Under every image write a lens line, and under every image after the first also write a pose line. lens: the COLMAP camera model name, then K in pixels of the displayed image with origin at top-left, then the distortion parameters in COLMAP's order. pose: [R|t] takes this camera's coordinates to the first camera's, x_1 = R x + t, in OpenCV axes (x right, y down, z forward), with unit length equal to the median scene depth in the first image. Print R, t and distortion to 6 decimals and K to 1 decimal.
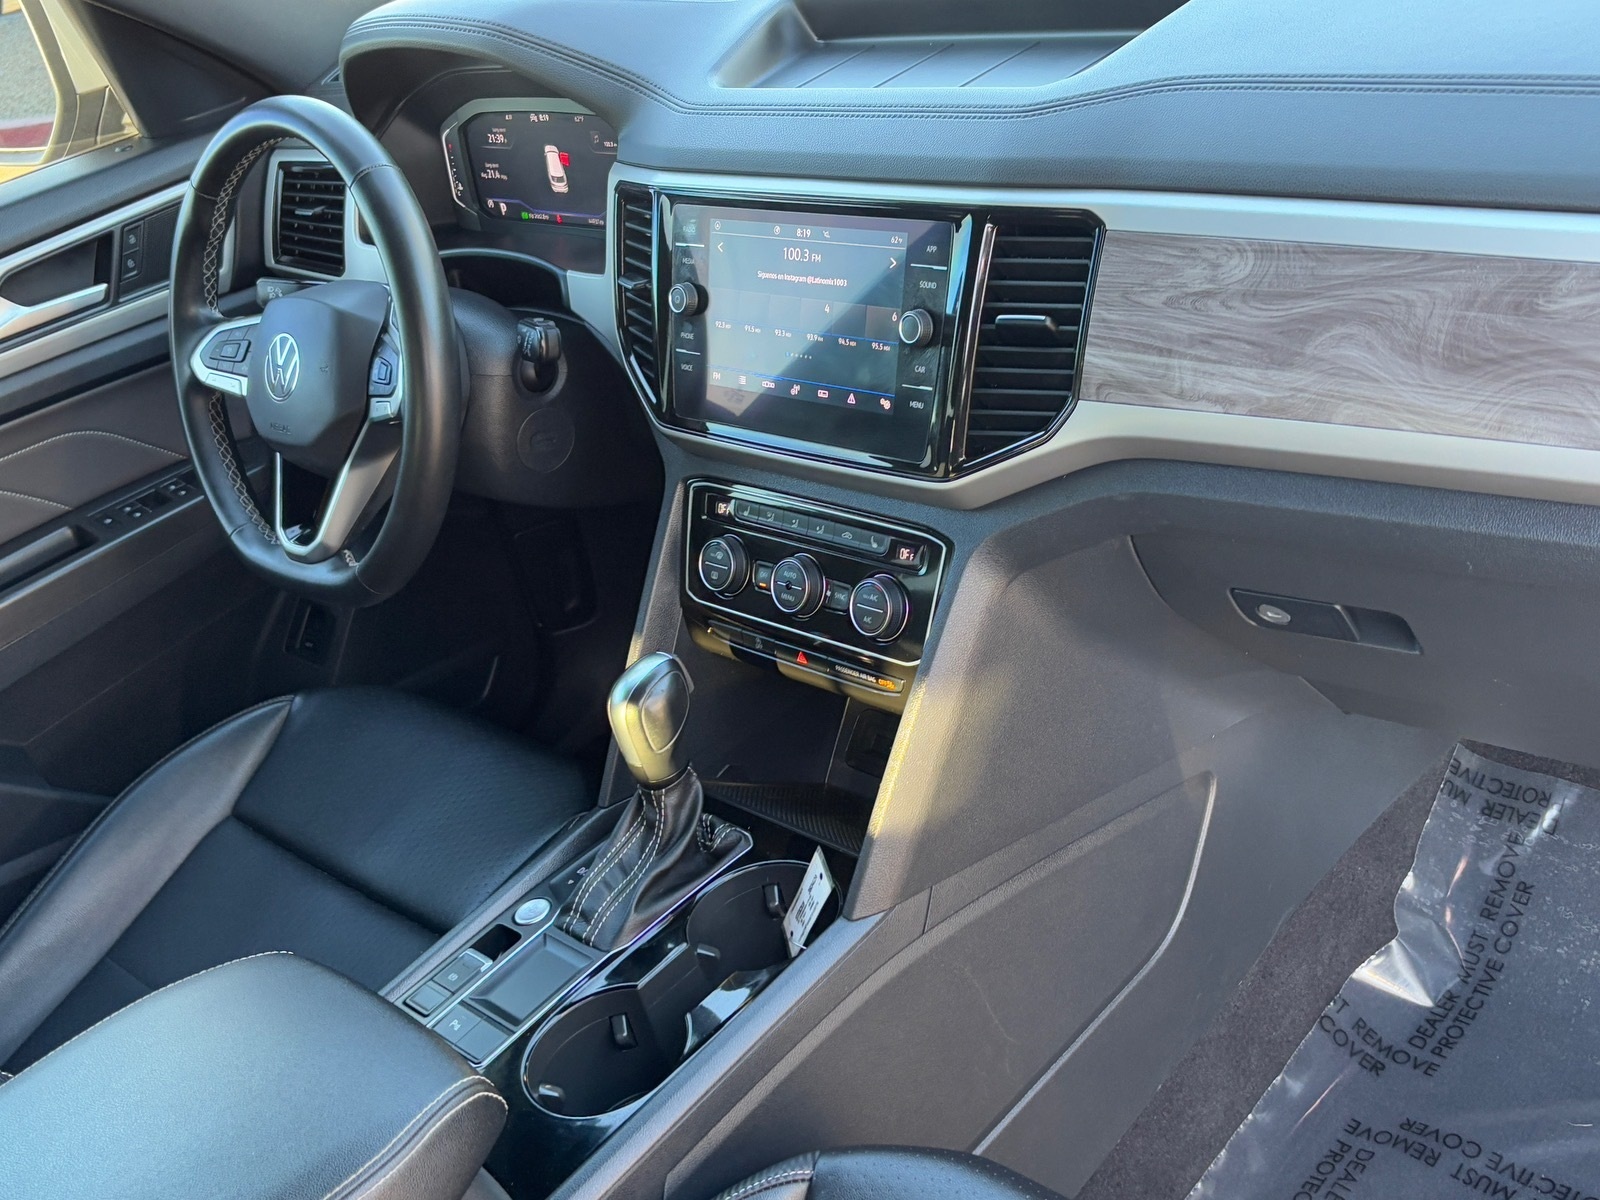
lens RADIAL K [[1817.2, 0, 805.4], [0, 1817.2, 613.1], [0, 0, 1]] dist [0.096135, 0.000000]
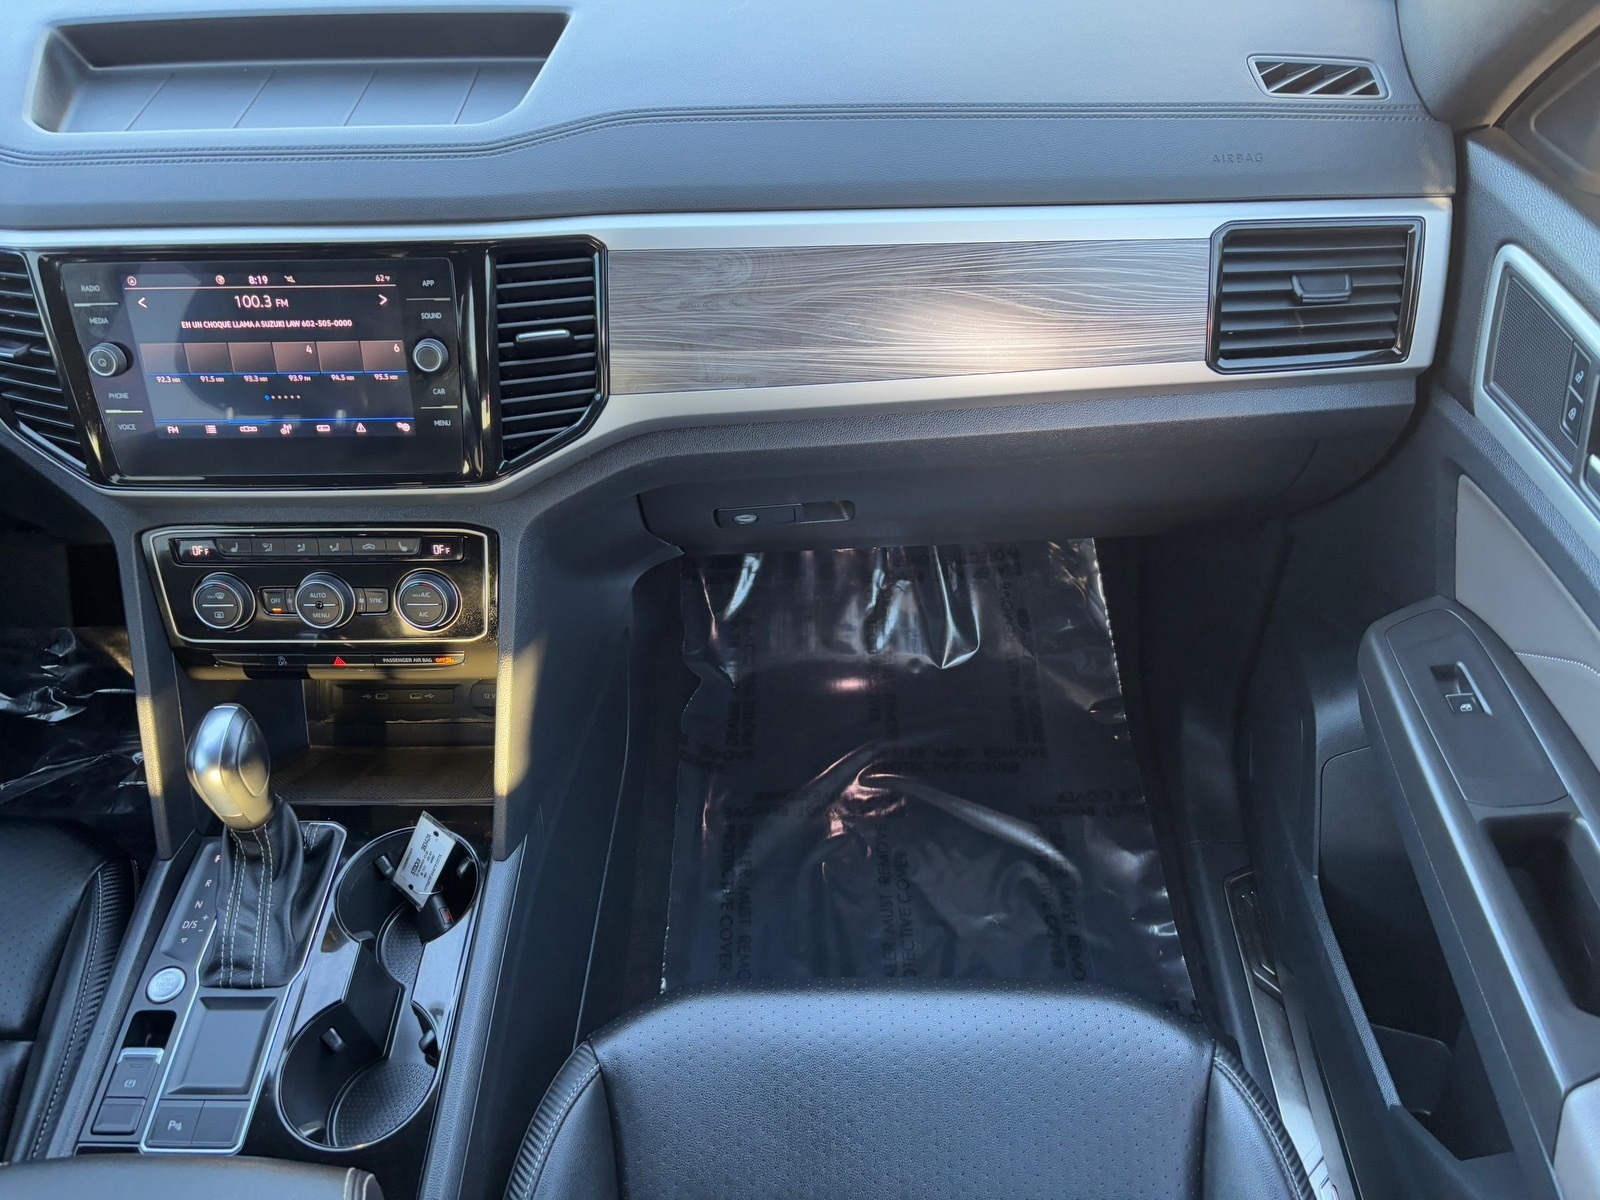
lens RADIAL K [[1236.0, 0, 804.7], [0, 1236.0, 617.3], [0, 0, 1]] dist [0.030375, -0.037628]
pose [[0.709989, -0.330714, 0.621727, -0.266815], [0.215266, 0.942531, 0.255532, -0.135423], [-0.670505, -0.047588, 0.740378, 0.256351]]
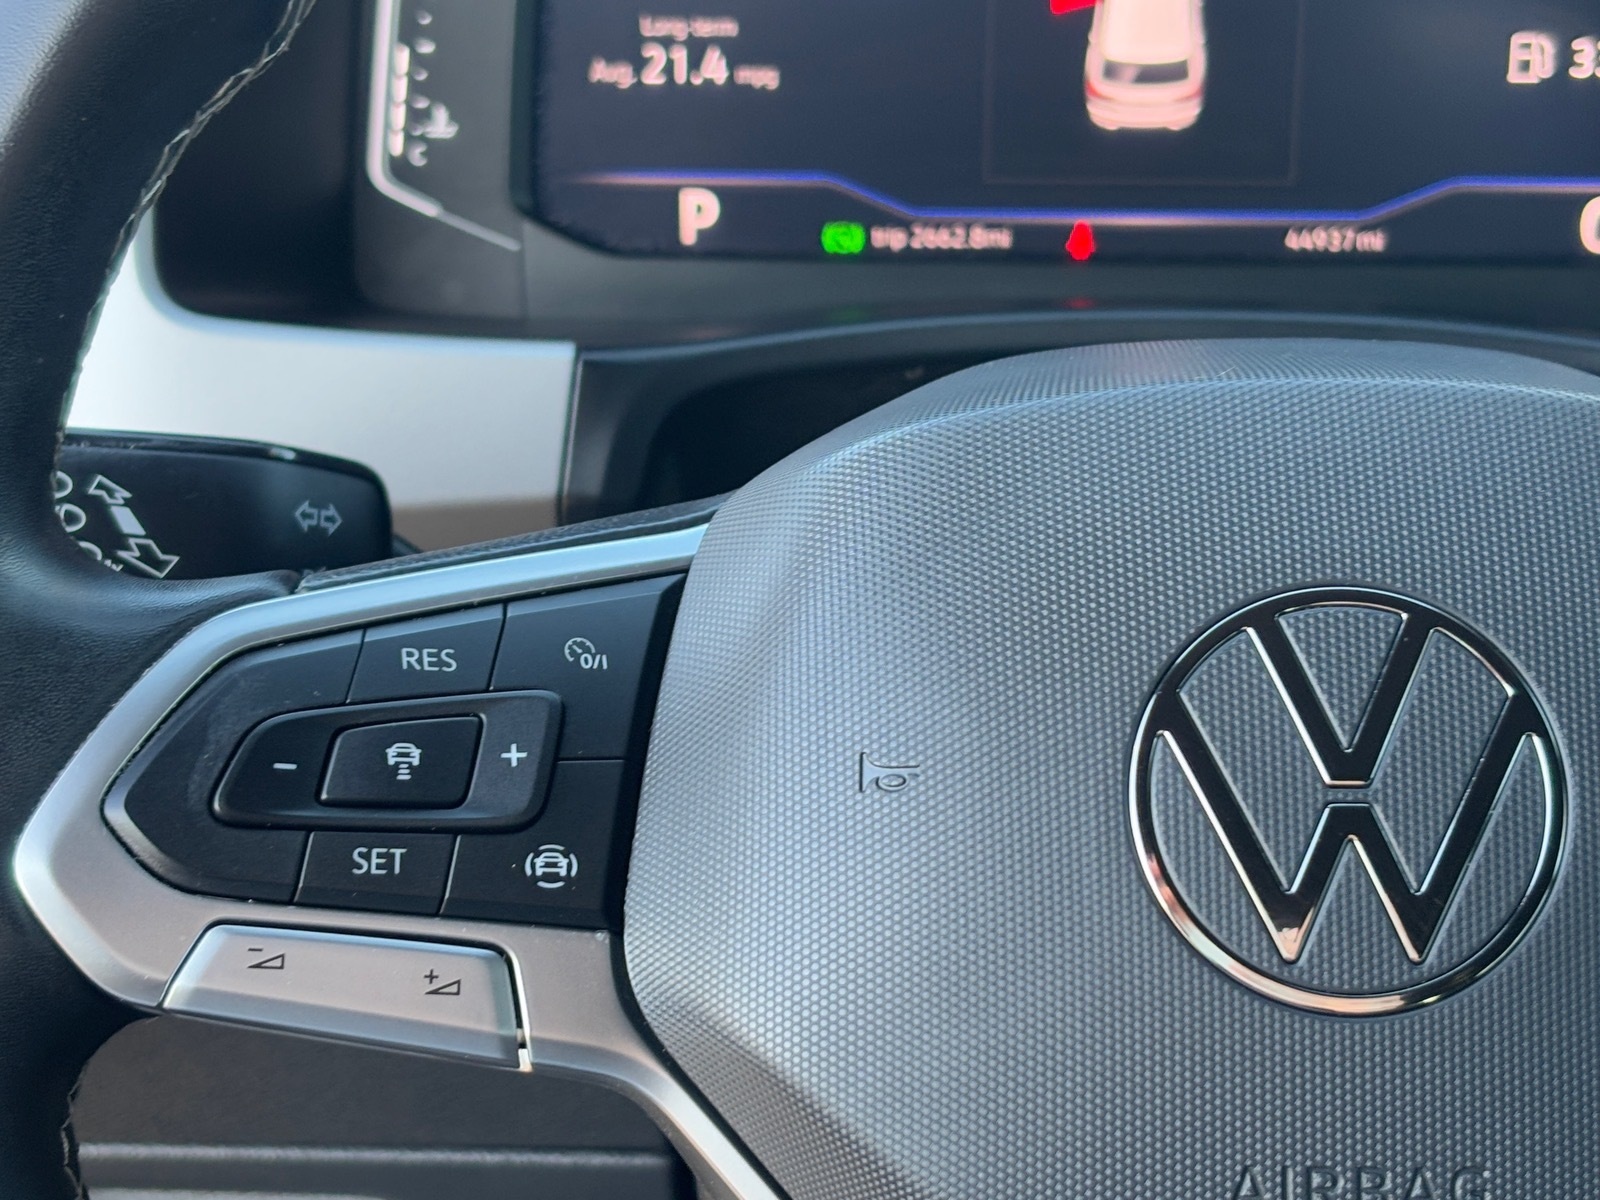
lens RADIAL K [[3123.6, 0, 766.9], [0, 3123.6, 629.2], [0, 0, 1]] dist [0.108917, 0.000000]
pose [[0.708090, 0.003479, 0.706114, -0.583069], [0.183561, 0.964701, -0.188829, -0.121885], [-0.681846, 0.263323, 0.682457, 0.969086]]
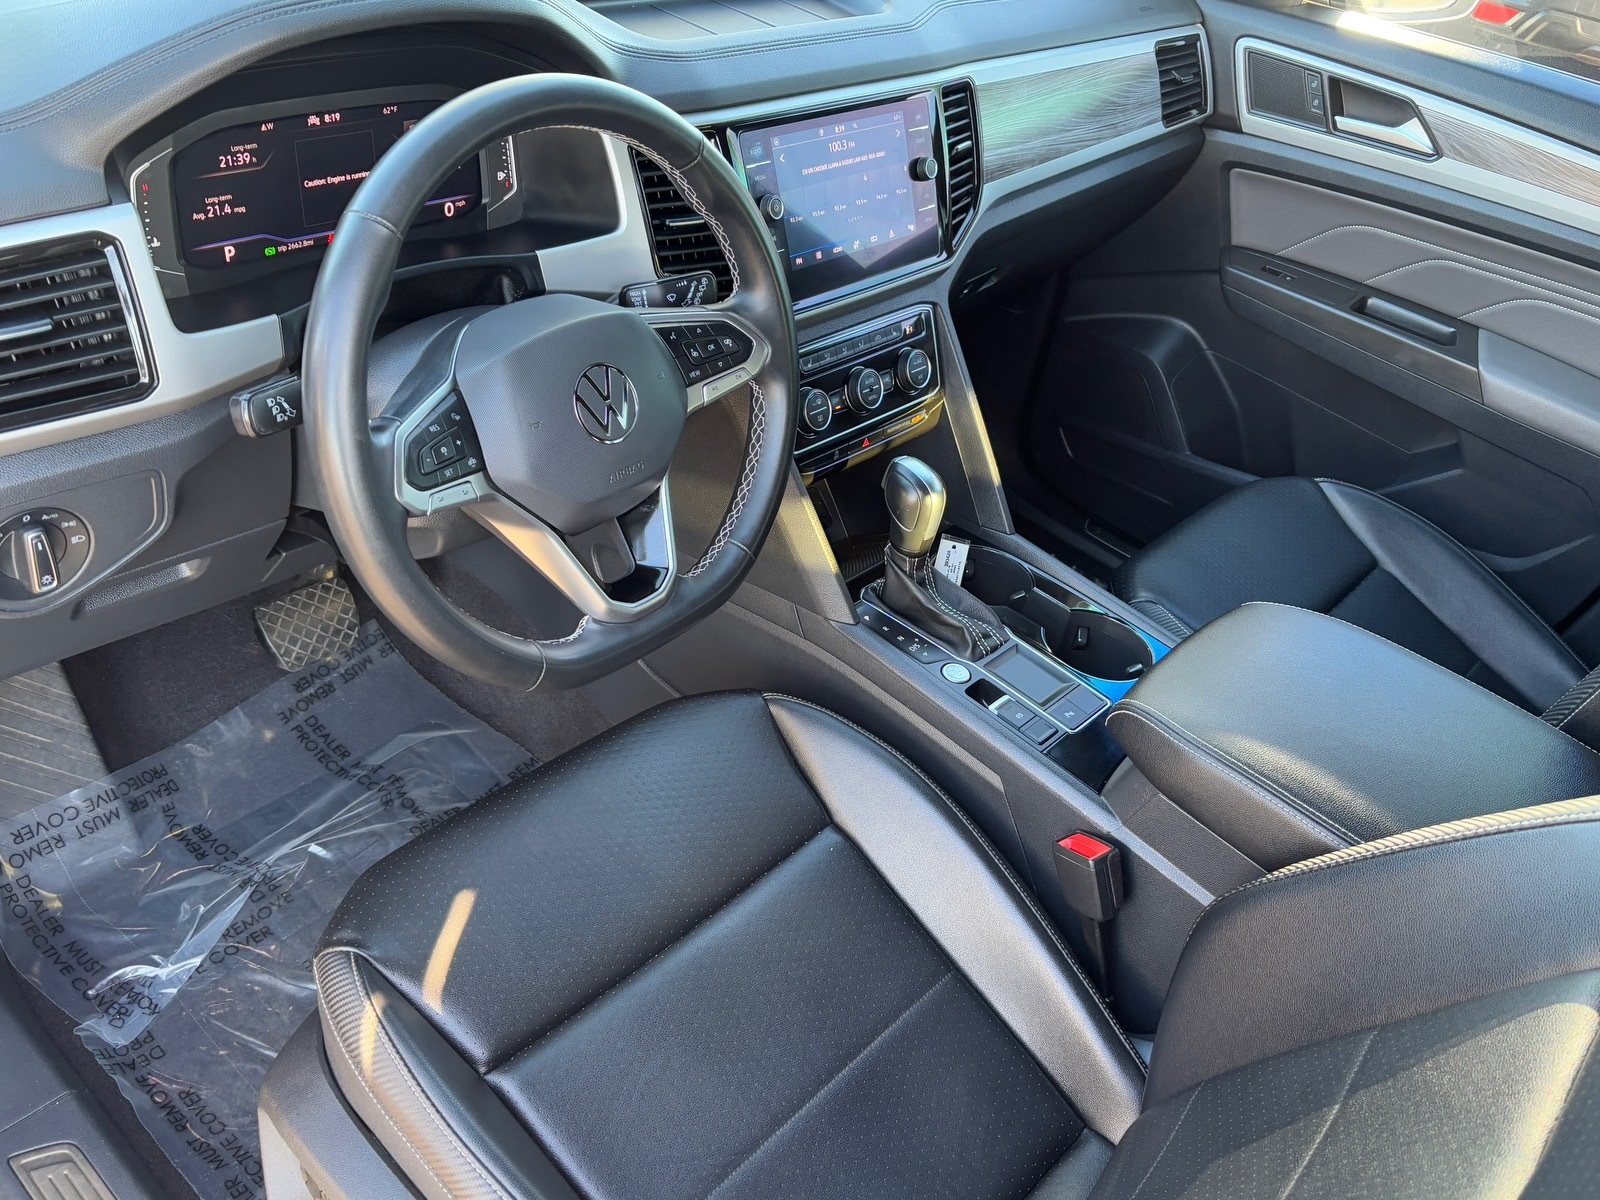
lens RADIAL K [[1360.7, 0, 786.9], [0, 1360.7, 630.4], [0, 0, 1]] dist [0.026494, -0.049221]
pose [[-0.076639, -0.403841, 0.911613, -1.039225], [0.373455, 0.836118, 0.401793, -0.306003], [-0.924477, 0.371239, 0.086738, 1.038513]]
